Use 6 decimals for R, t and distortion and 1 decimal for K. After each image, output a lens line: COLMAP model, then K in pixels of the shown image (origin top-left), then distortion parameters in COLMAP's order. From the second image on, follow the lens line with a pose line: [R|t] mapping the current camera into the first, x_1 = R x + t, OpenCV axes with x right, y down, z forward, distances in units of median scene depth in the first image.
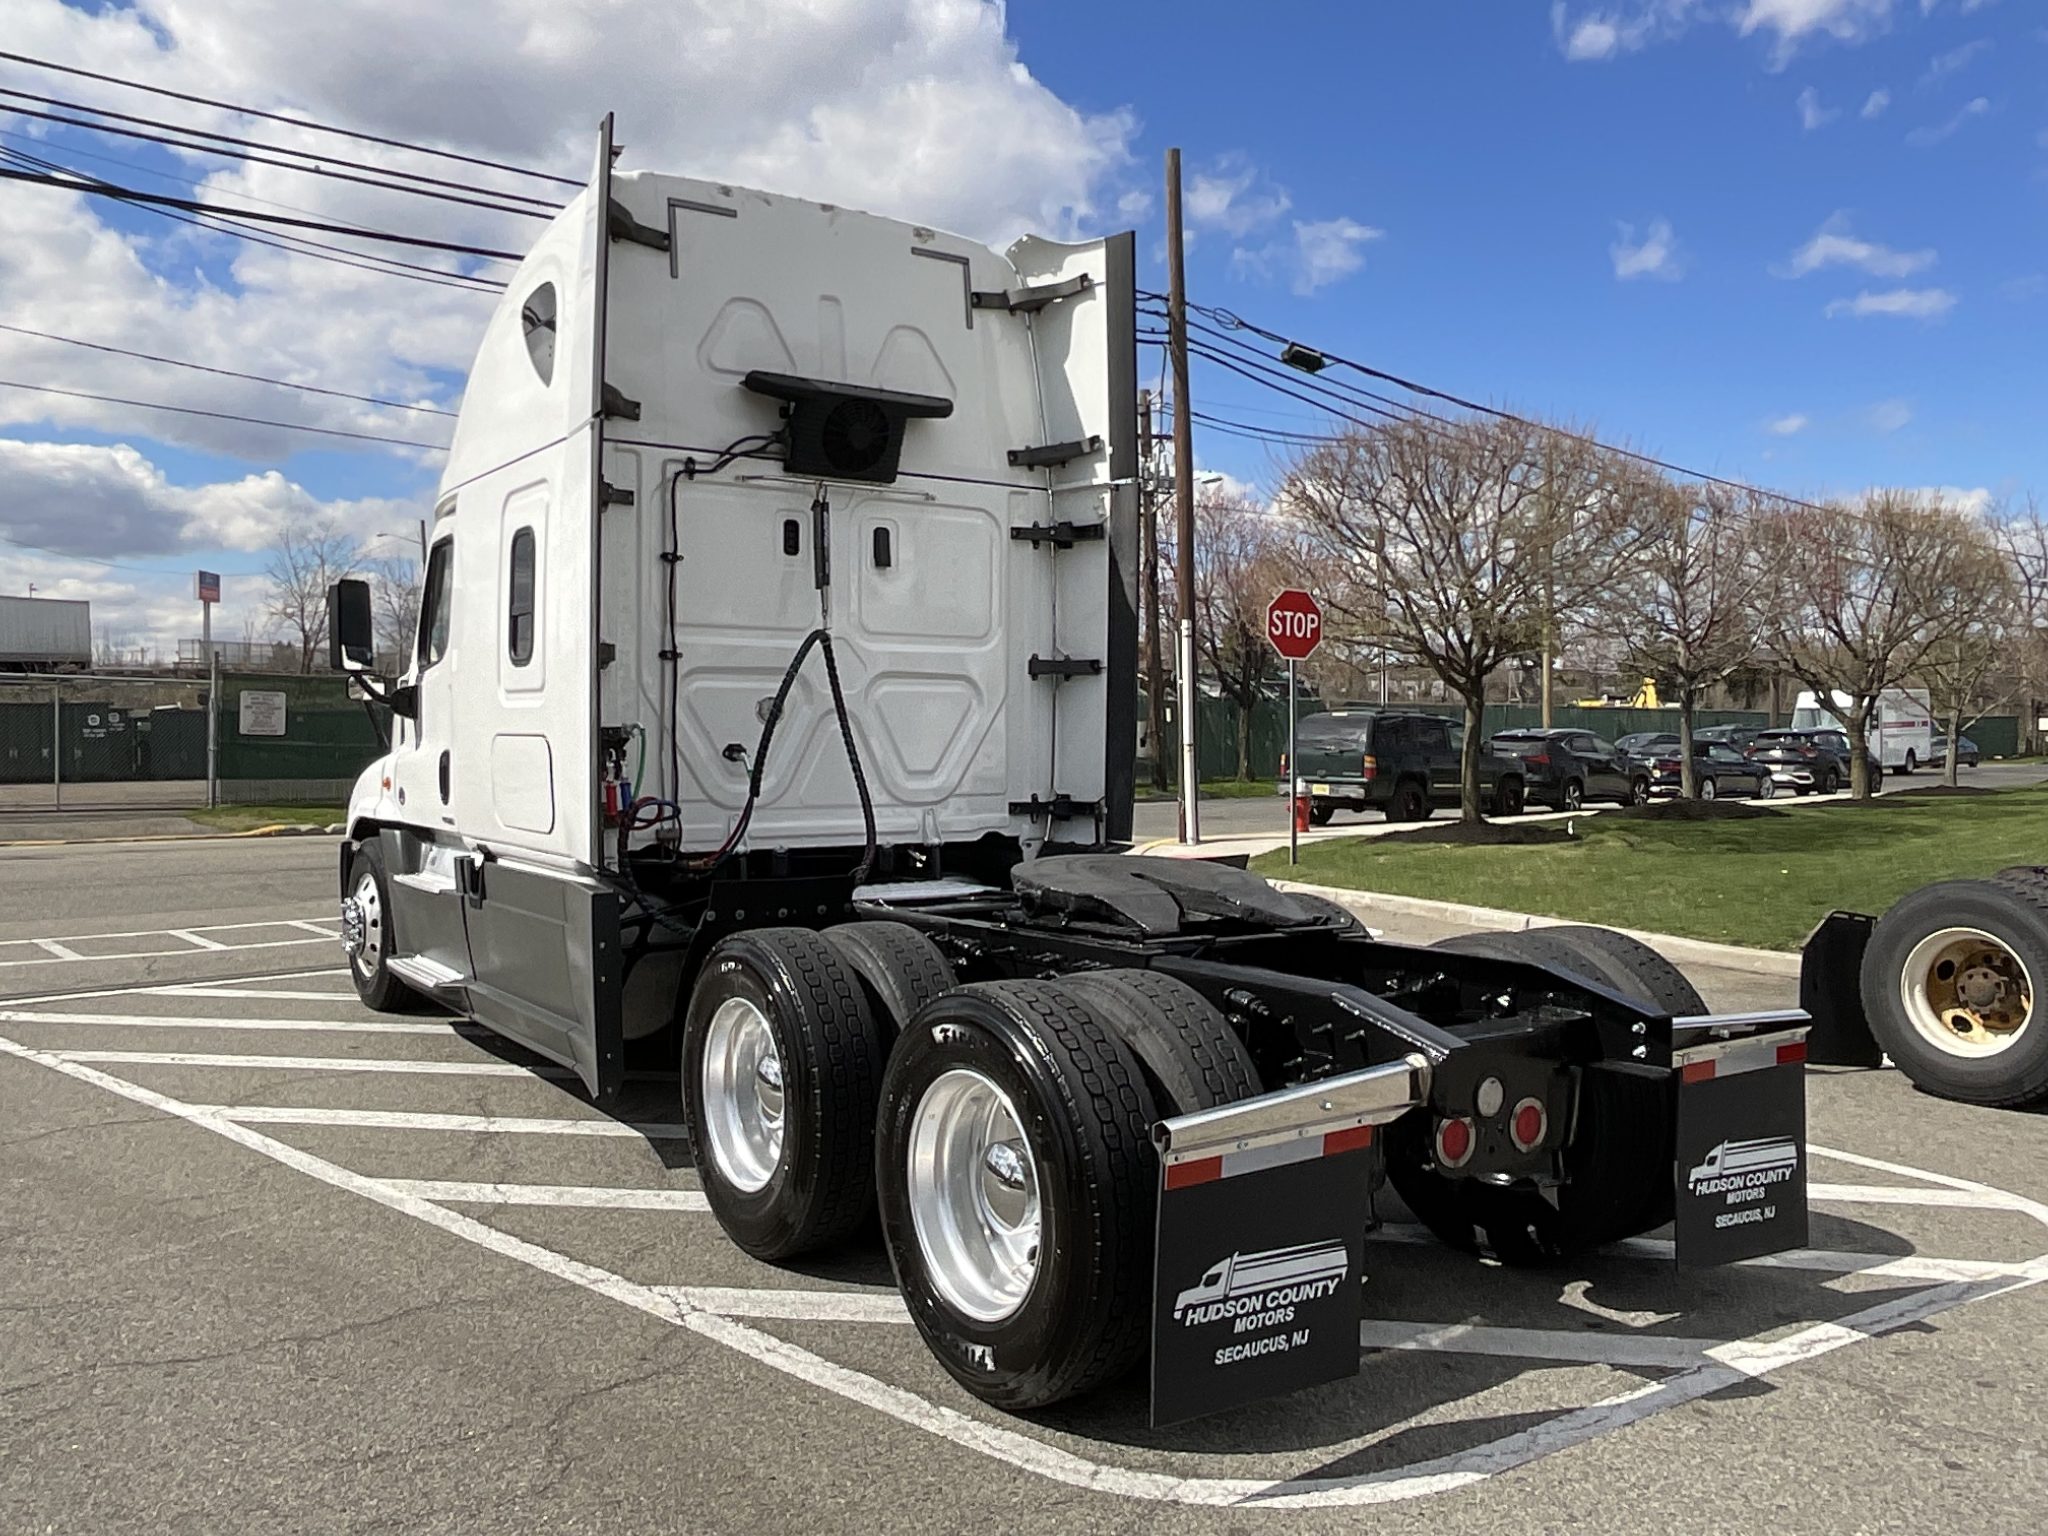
lens RADIAL K [[1627.8, 0, 1043.7], [0, 1627.8, 760.4], [0, 0, 1]] dist [0.000062, -0.007984]
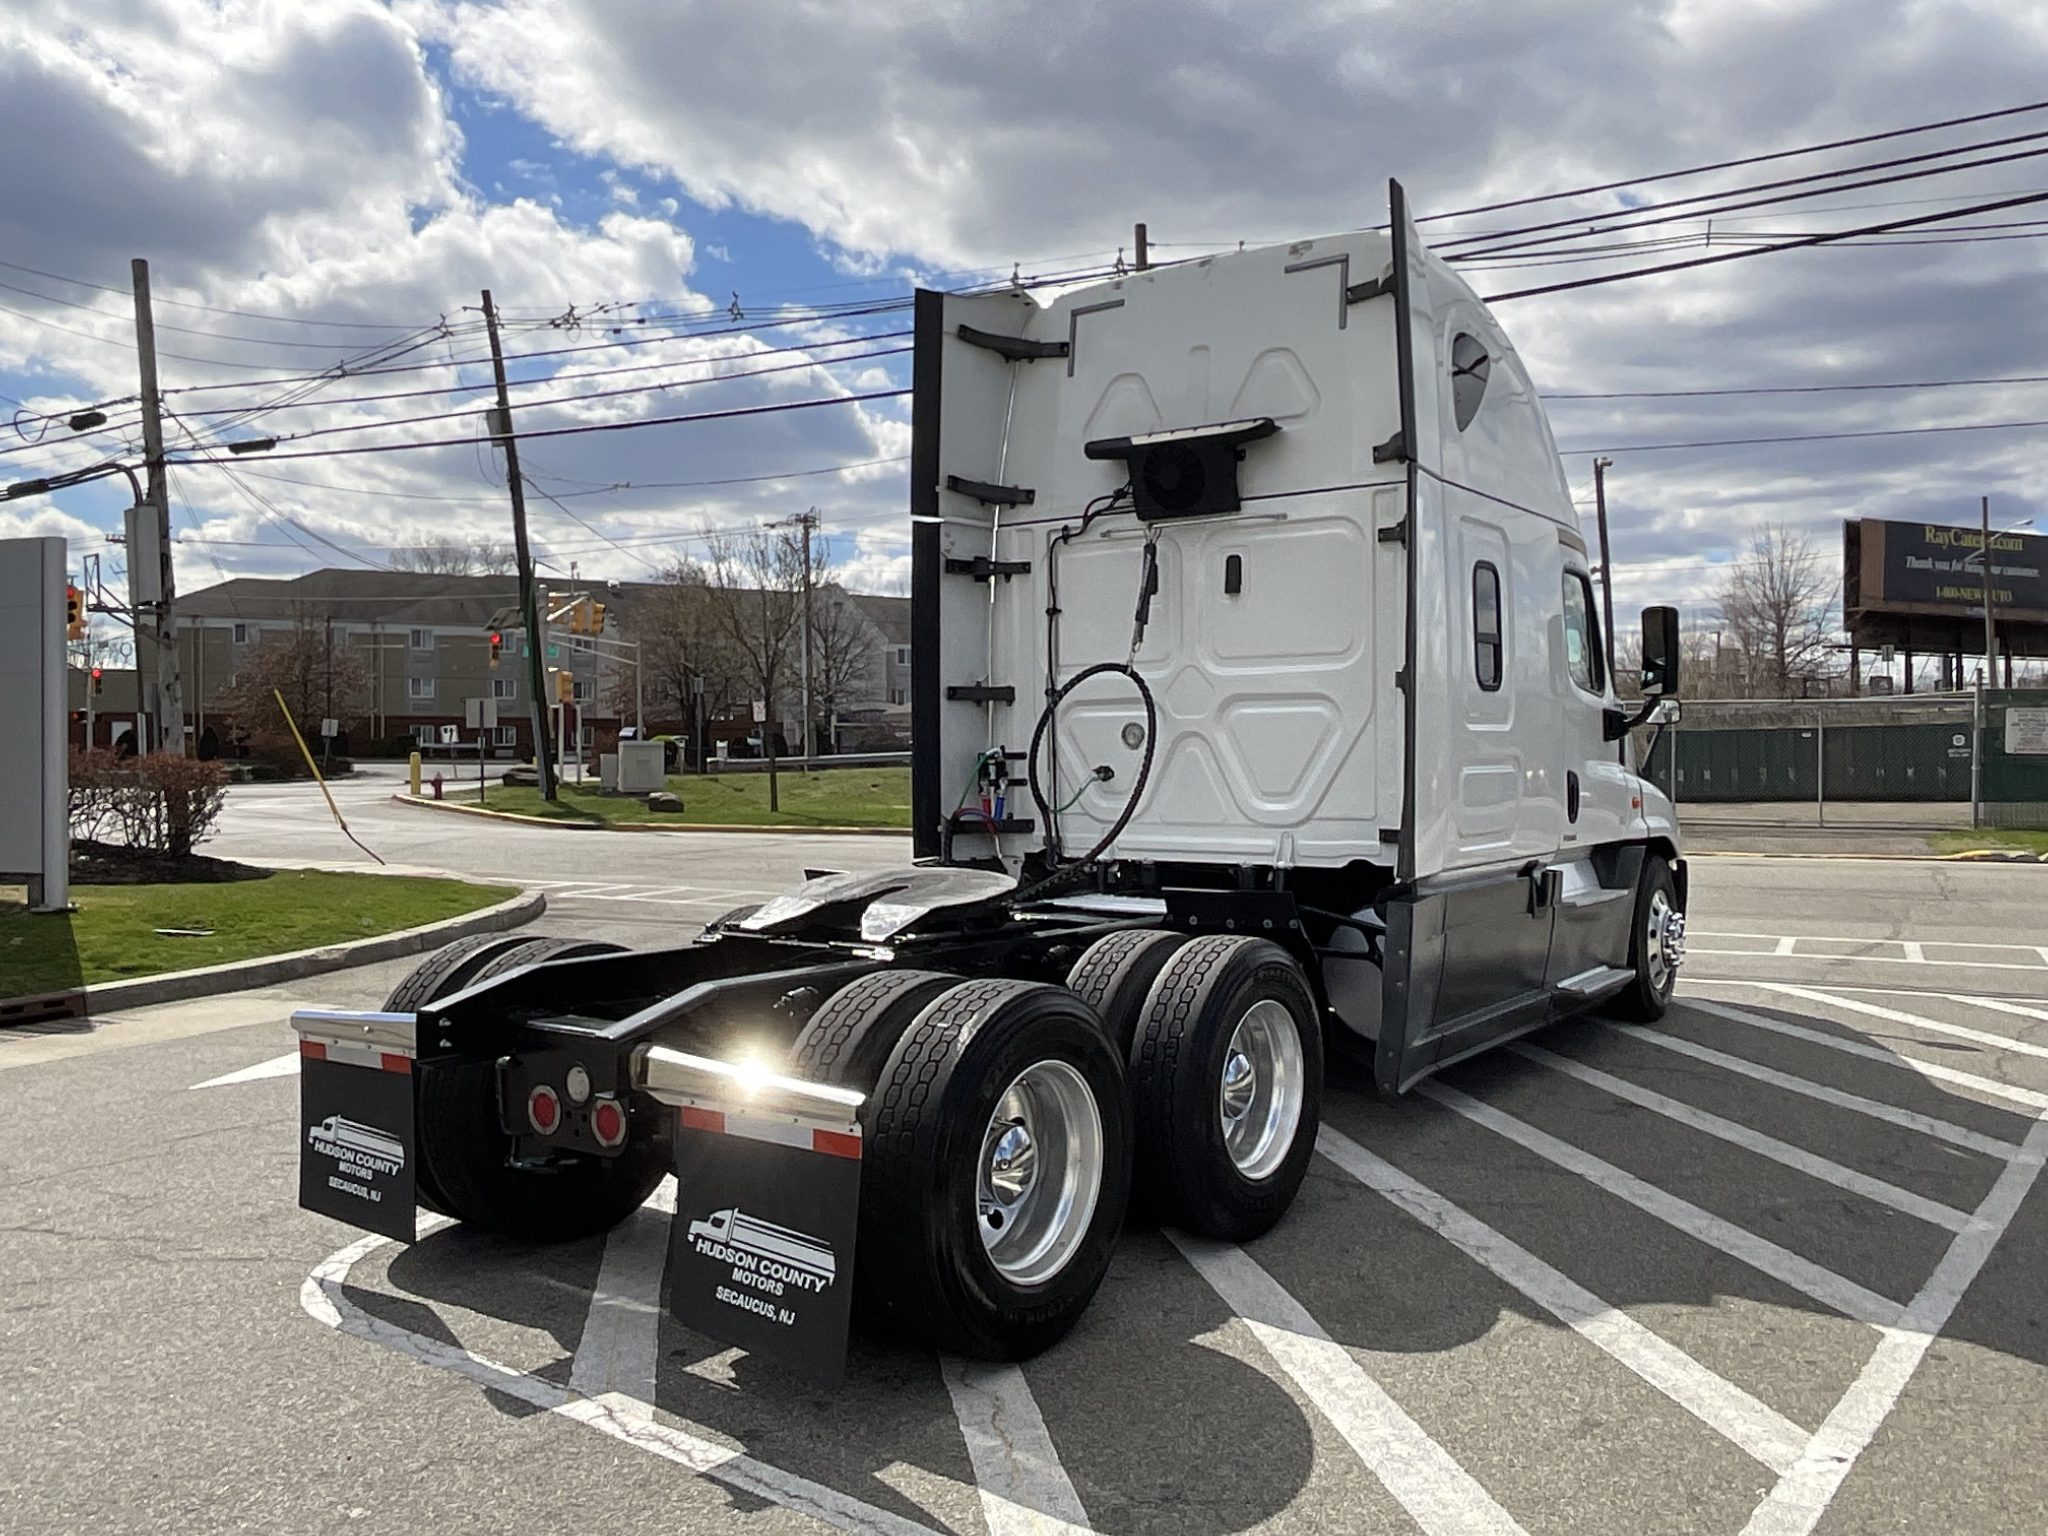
lens RADIAL K [[1627.8, 0, 1019.1], [0, 1627.8, 767.4], [0, 0, 1]] dist [0.000062, -0.007984]
pose [[0.317321, -0.001229, -0.948317, 0.898746], [-0.006840, 0.999970, -0.003585, -0.004651], [0.948293, 0.007624, 0.317303, 0.587773]]
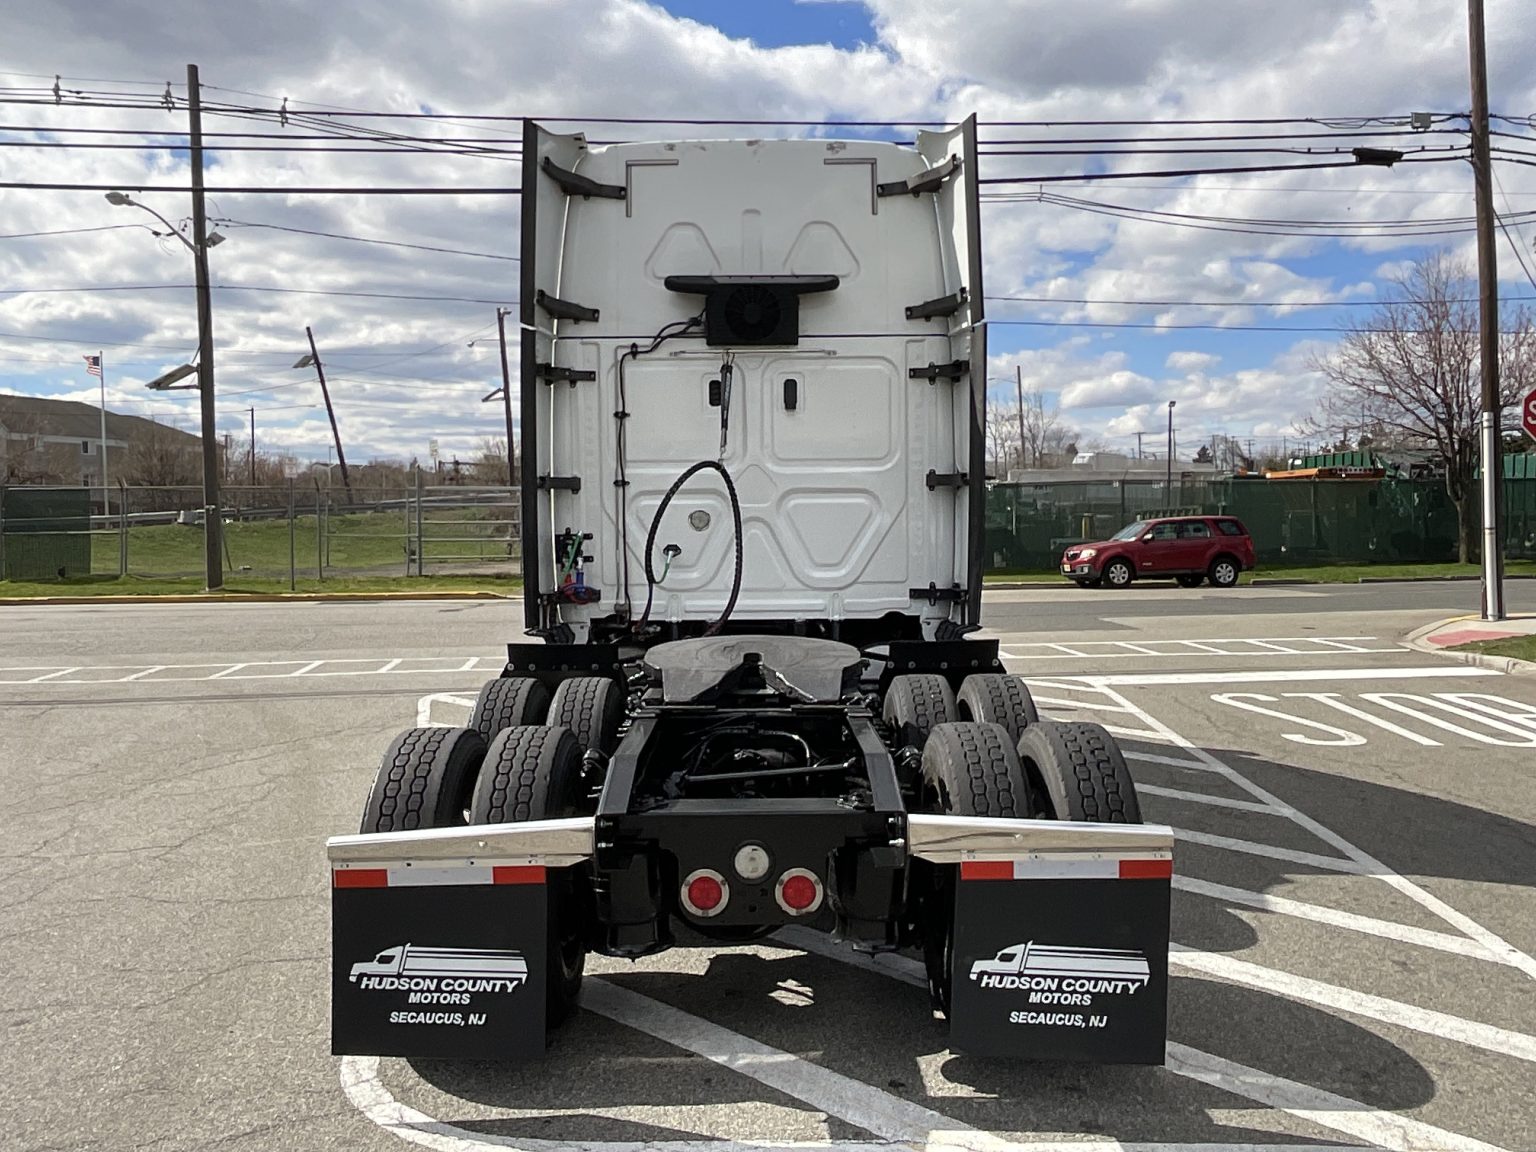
lens RADIAL K [[1220.9, 0, 773.8], [0, 1220.9, 577.2], [0, 0, 1]] dist [0.000062, -0.007984]
pose [[0.817944, 0.014186, -0.575123, 0.496440], [0.004867, 0.999490, 0.031575, -0.015059], [0.575277, -0.028625, 0.817458, 0.191758]]
